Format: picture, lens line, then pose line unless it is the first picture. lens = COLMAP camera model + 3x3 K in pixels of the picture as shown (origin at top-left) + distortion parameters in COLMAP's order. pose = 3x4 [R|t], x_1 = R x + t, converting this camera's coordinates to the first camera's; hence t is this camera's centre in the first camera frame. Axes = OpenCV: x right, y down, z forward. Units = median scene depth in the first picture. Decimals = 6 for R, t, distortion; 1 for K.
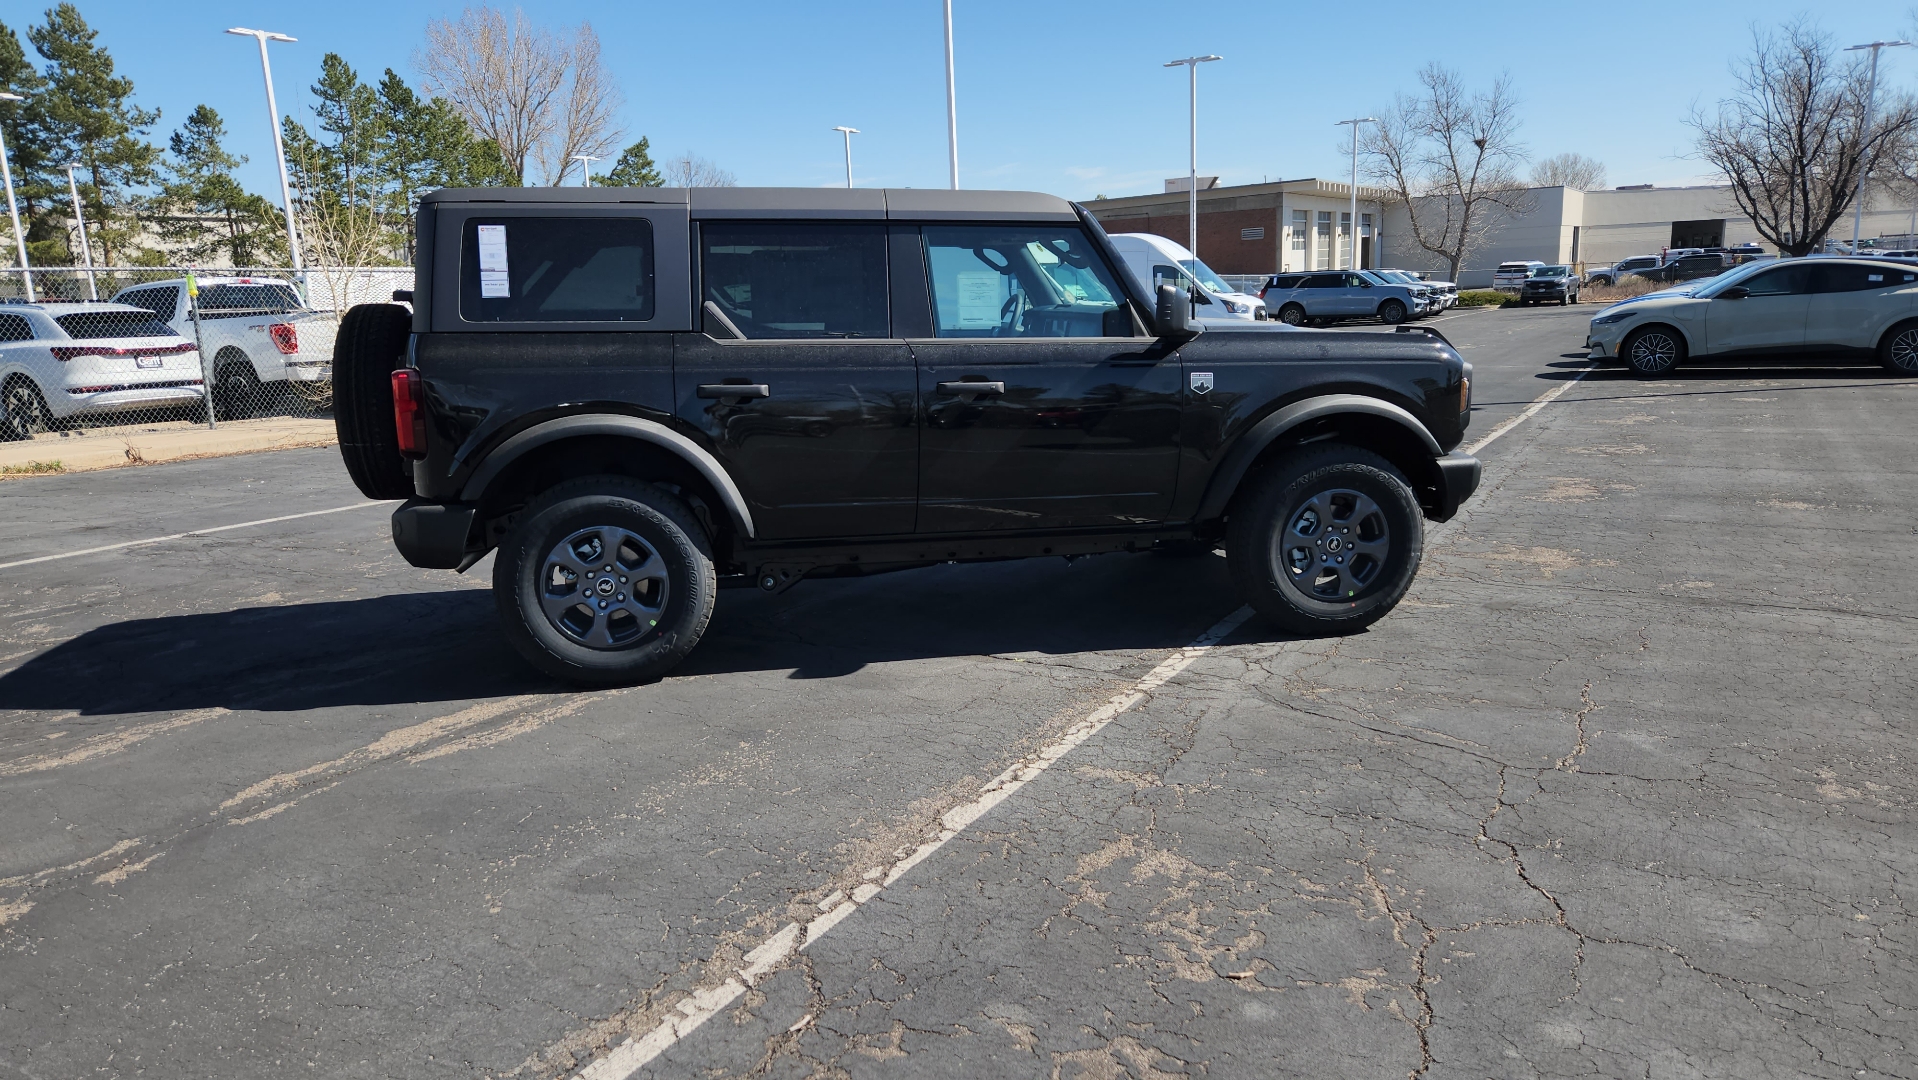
lens RADIAL K [[1287.4, 0, 942.8], [0, 1287.4, 551.2], [0, 0, 1]] dist [0.067588, -0.052388]
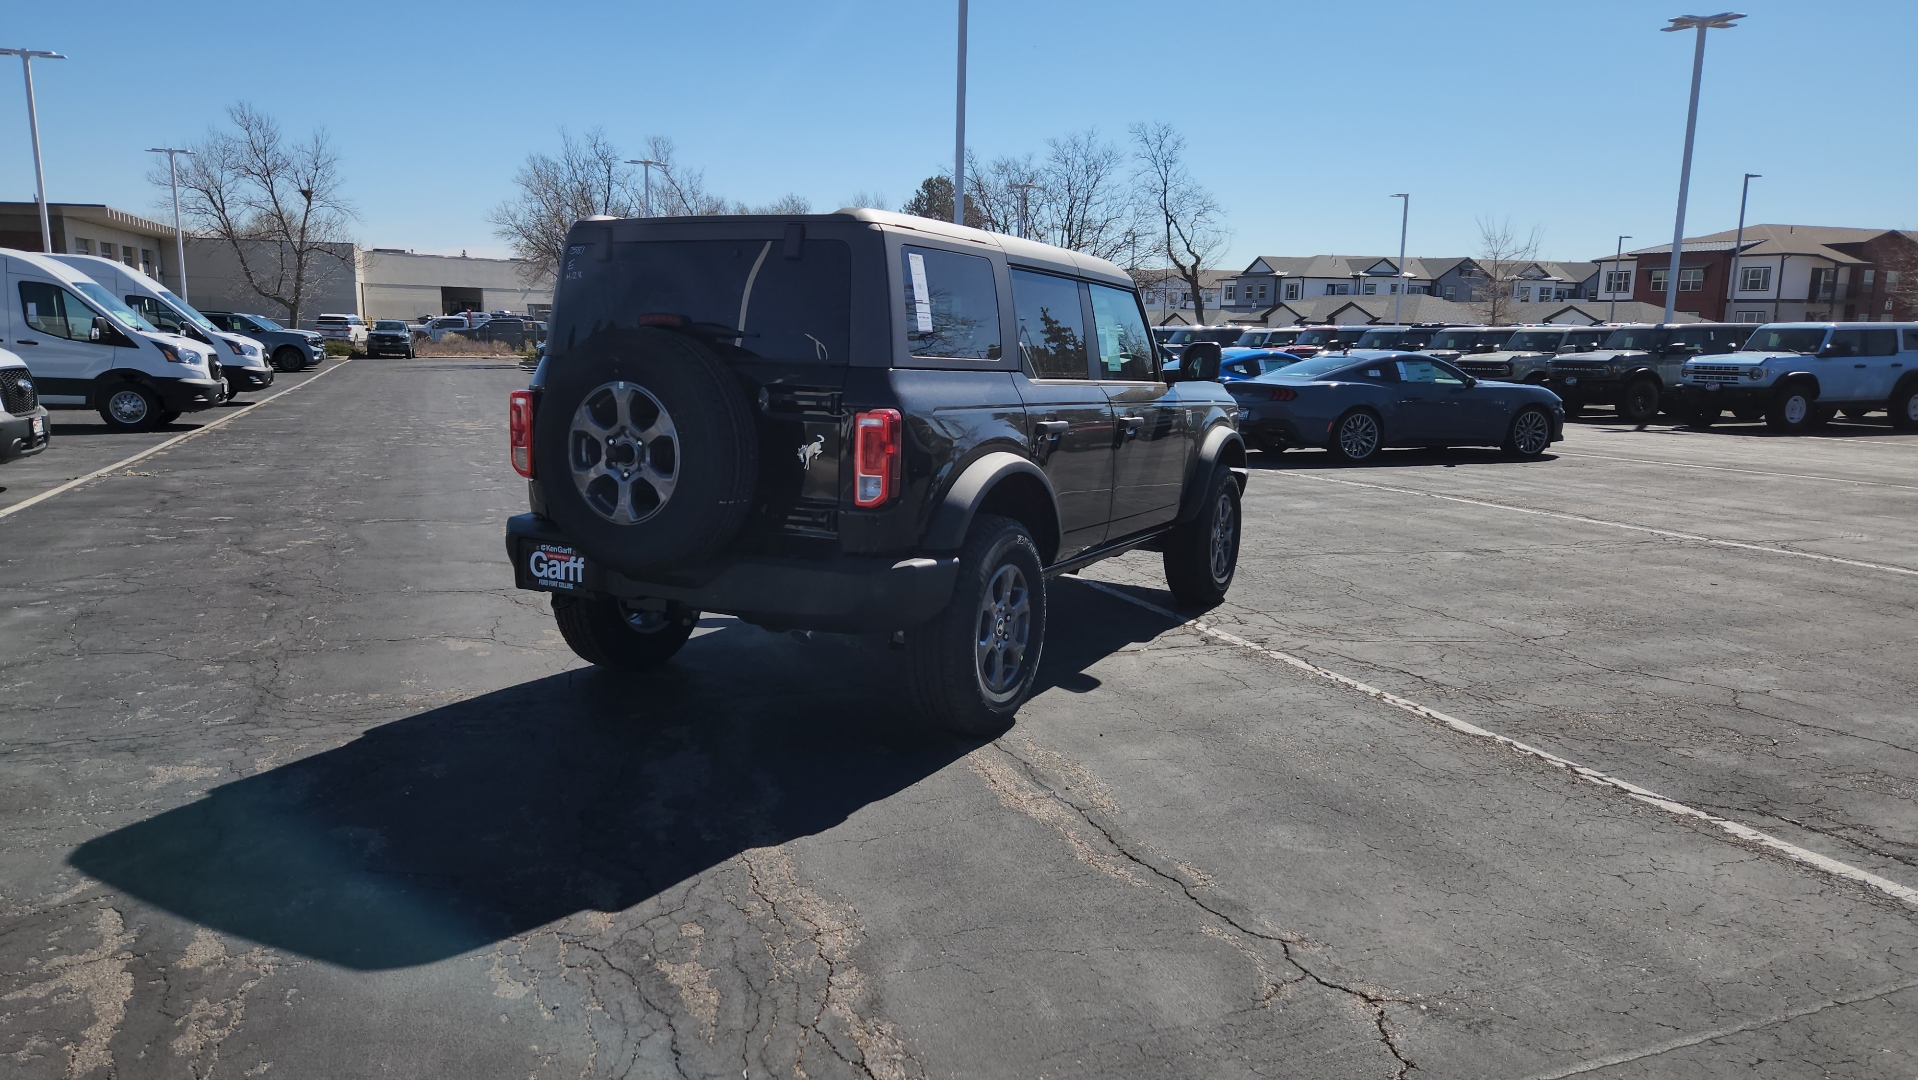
lens RADIAL K [[1280.0, 0, 921.3], [0, 1280.0, 530.7], [0, 0, 1]] dist [0.073389, -0.058154]
pose [[0.623740, -0.074961, 0.778029, -1.012657], [0.116466, 0.993192, 0.002321, -0.052813], [-0.772906, 0.089166, 0.628224, 0.414871]]
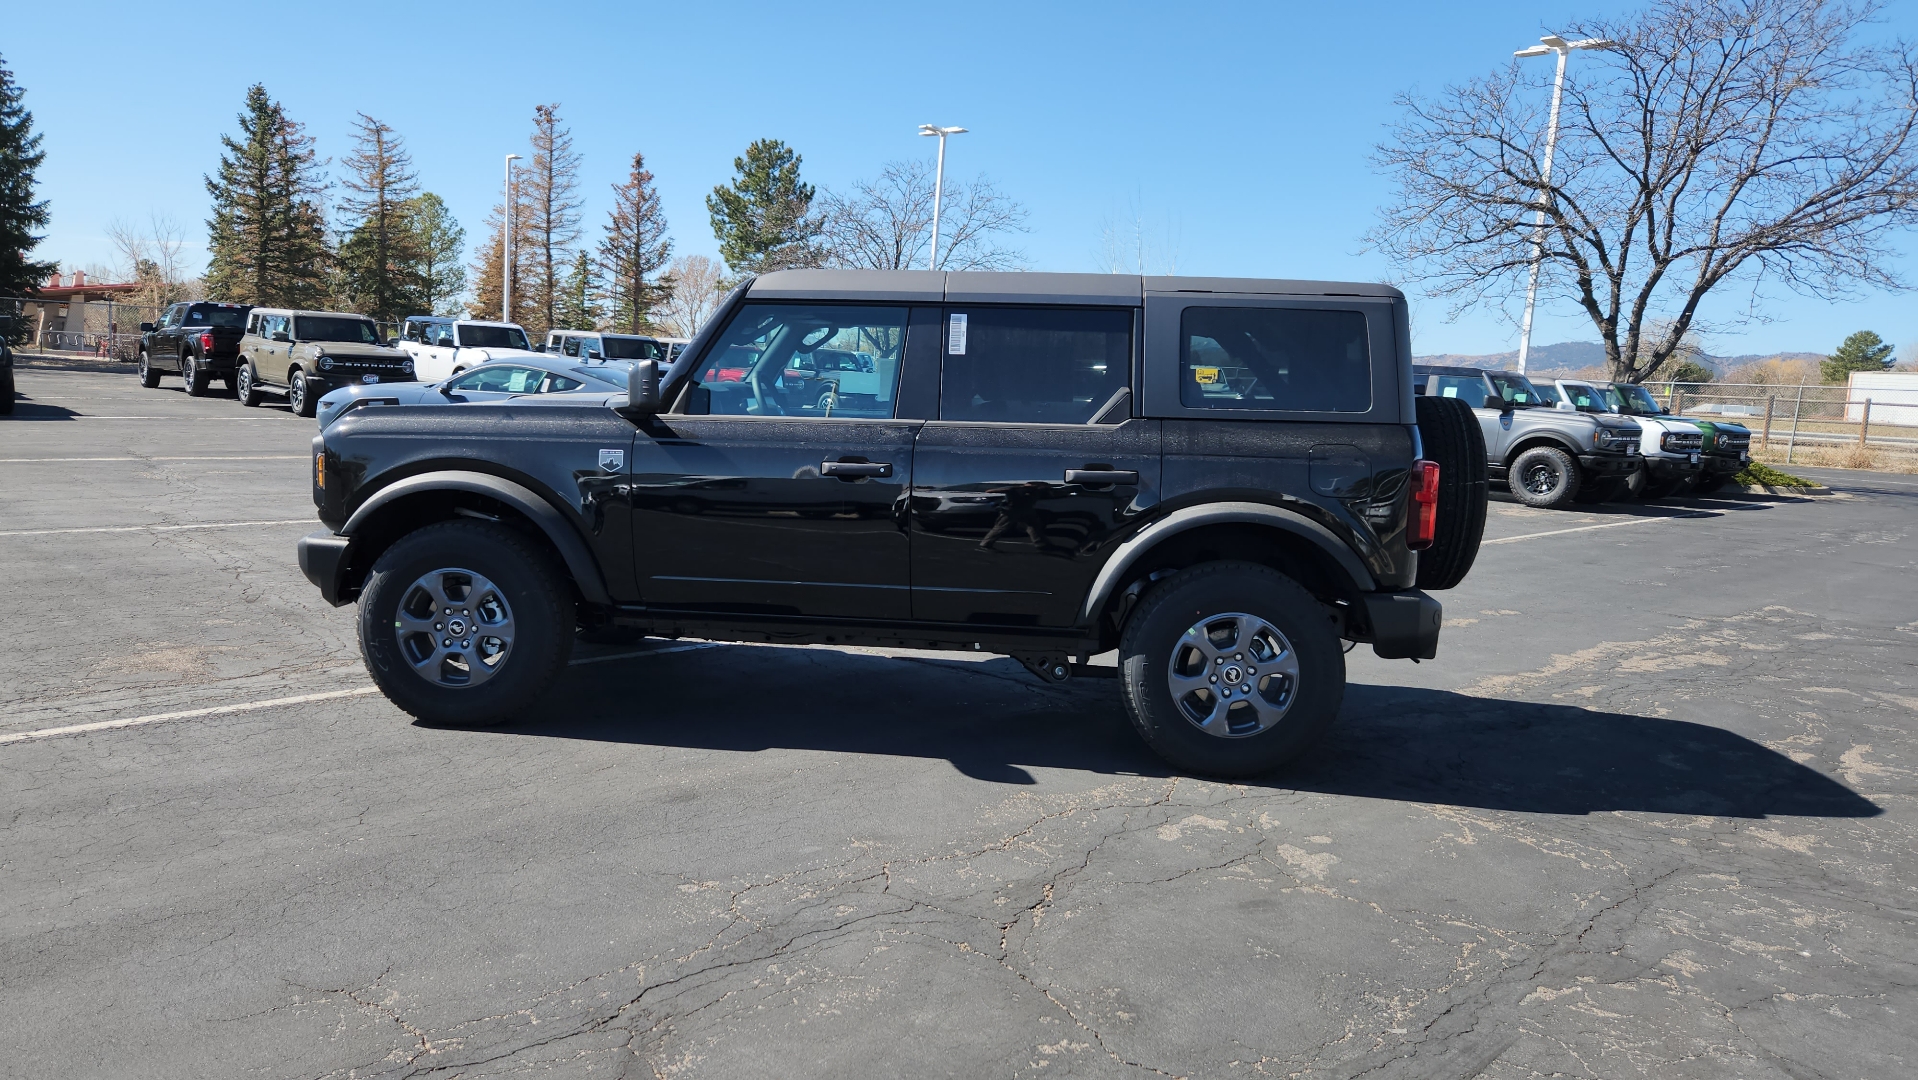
lens RADIAL K [[1278.0, 0, 923.6], [0, 1278.0, 519.1], [0, 0, 1]] dist [0.073986, -0.060765]
pose [[-0.961619, -0.049362, 0.269913, -0.347916], [0.031605, 0.957212, 0.287656, -0.427474], [-0.272563, 0.285146, -0.918913, 2.200145]]
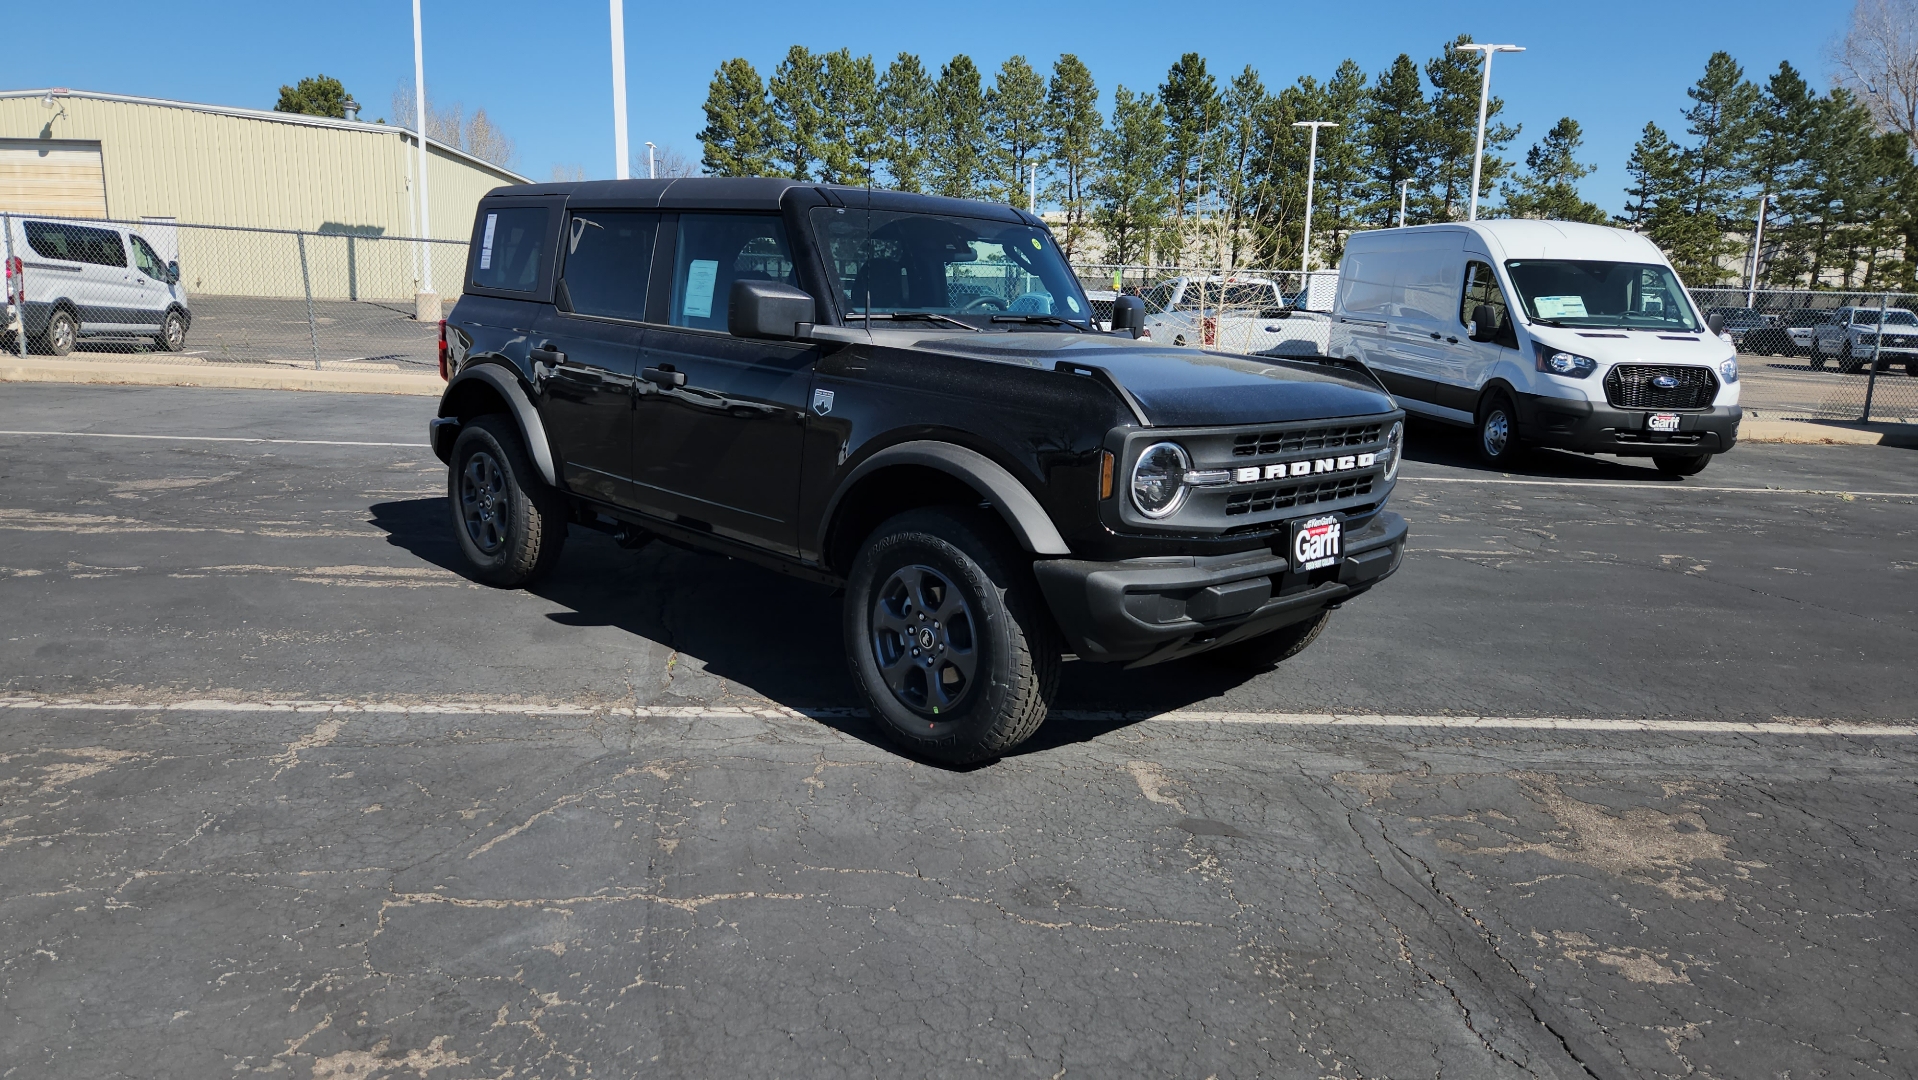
lens RADIAL K [[1285.9, 0, 929.1], [0, 1285.9, 542.6], [0, 0, 1]] dist [0.073787, -0.060809]
pose [[0.554475, 0.201946, -0.807326, 0.952970], [-0.212302, 0.972337, 0.097412, -0.141269], [0.804665, 0.117384, 0.582010, 0.598620]]
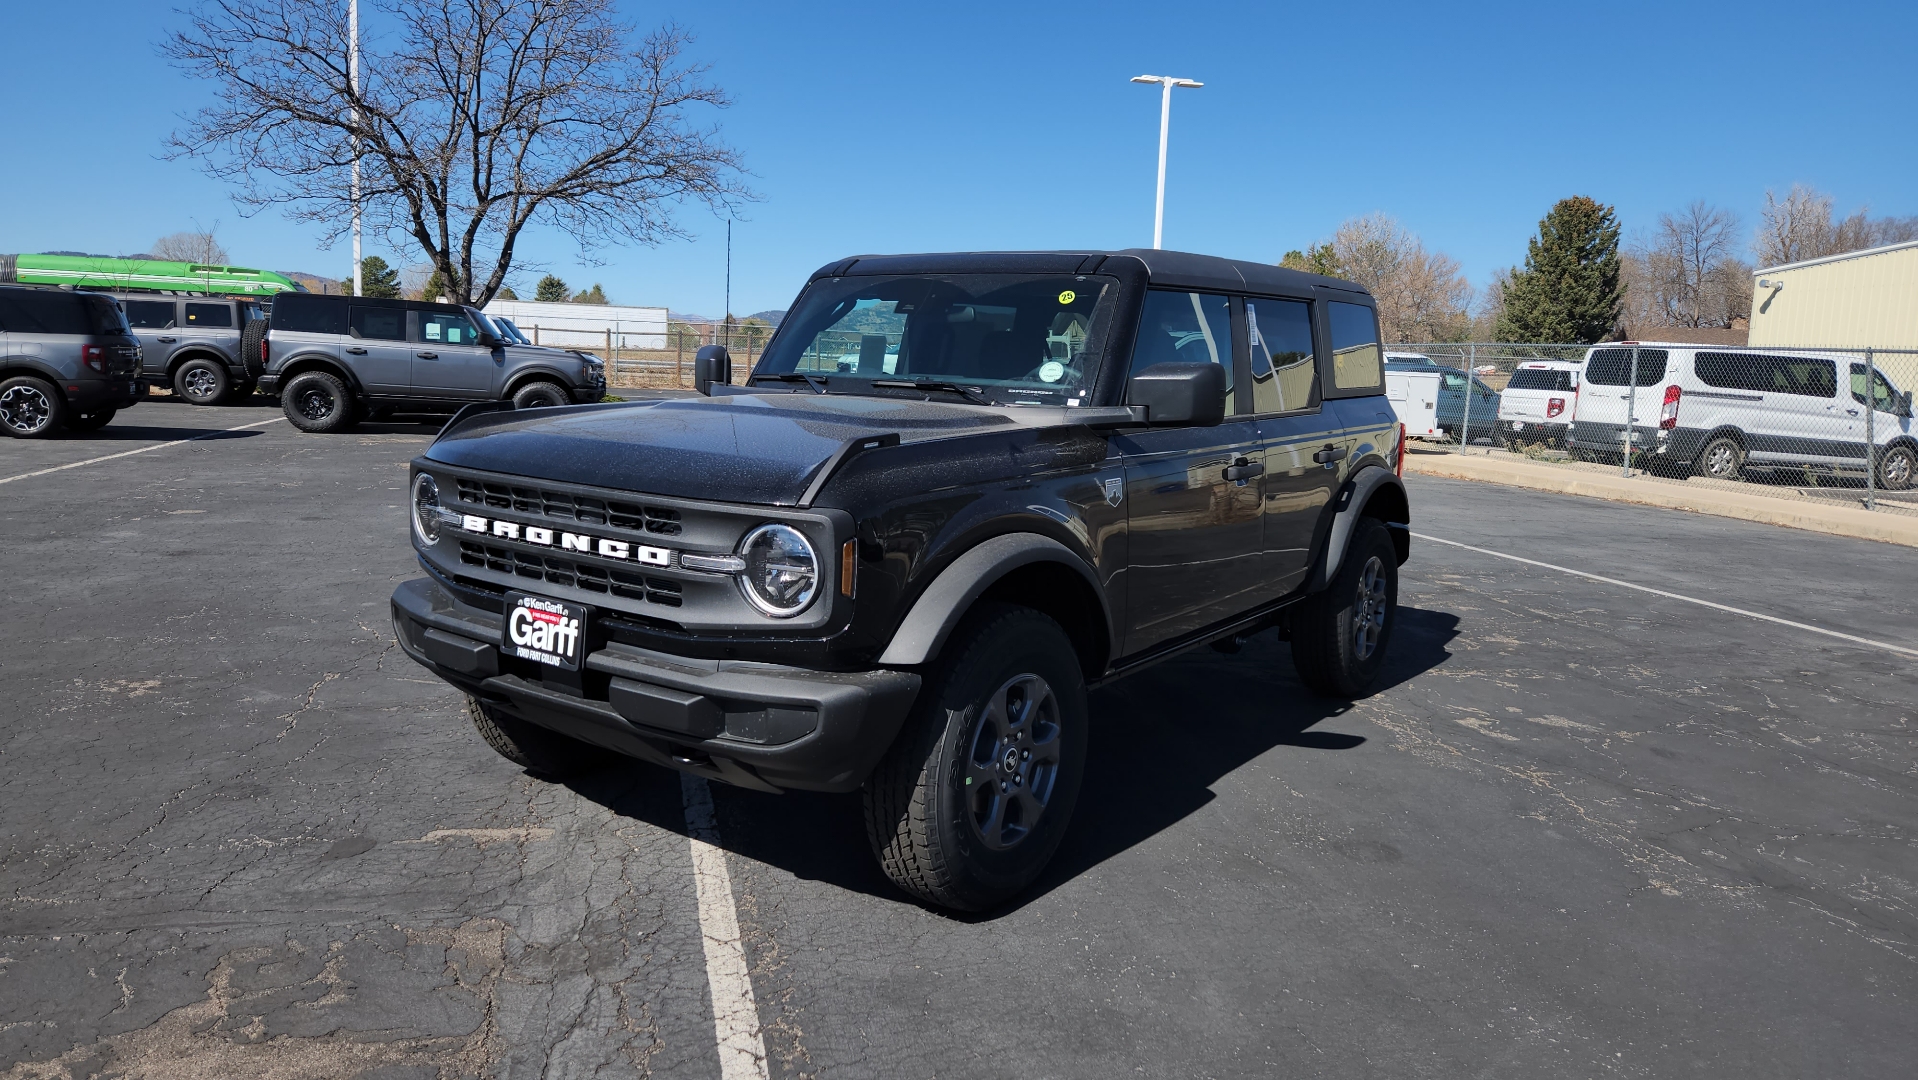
lens RADIAL K [[1284.1, 0, 912.7], [0, 1284.1, 531.0], [0, 0, 1]] dist [0.069390, -0.055269]
pose [[-0.732525, 0.088736, -0.674932, 0.739550], [-0.151790, 0.945215, 0.289014, -0.377509], [0.663601, 0.314158, -0.678924, 1.802607]]
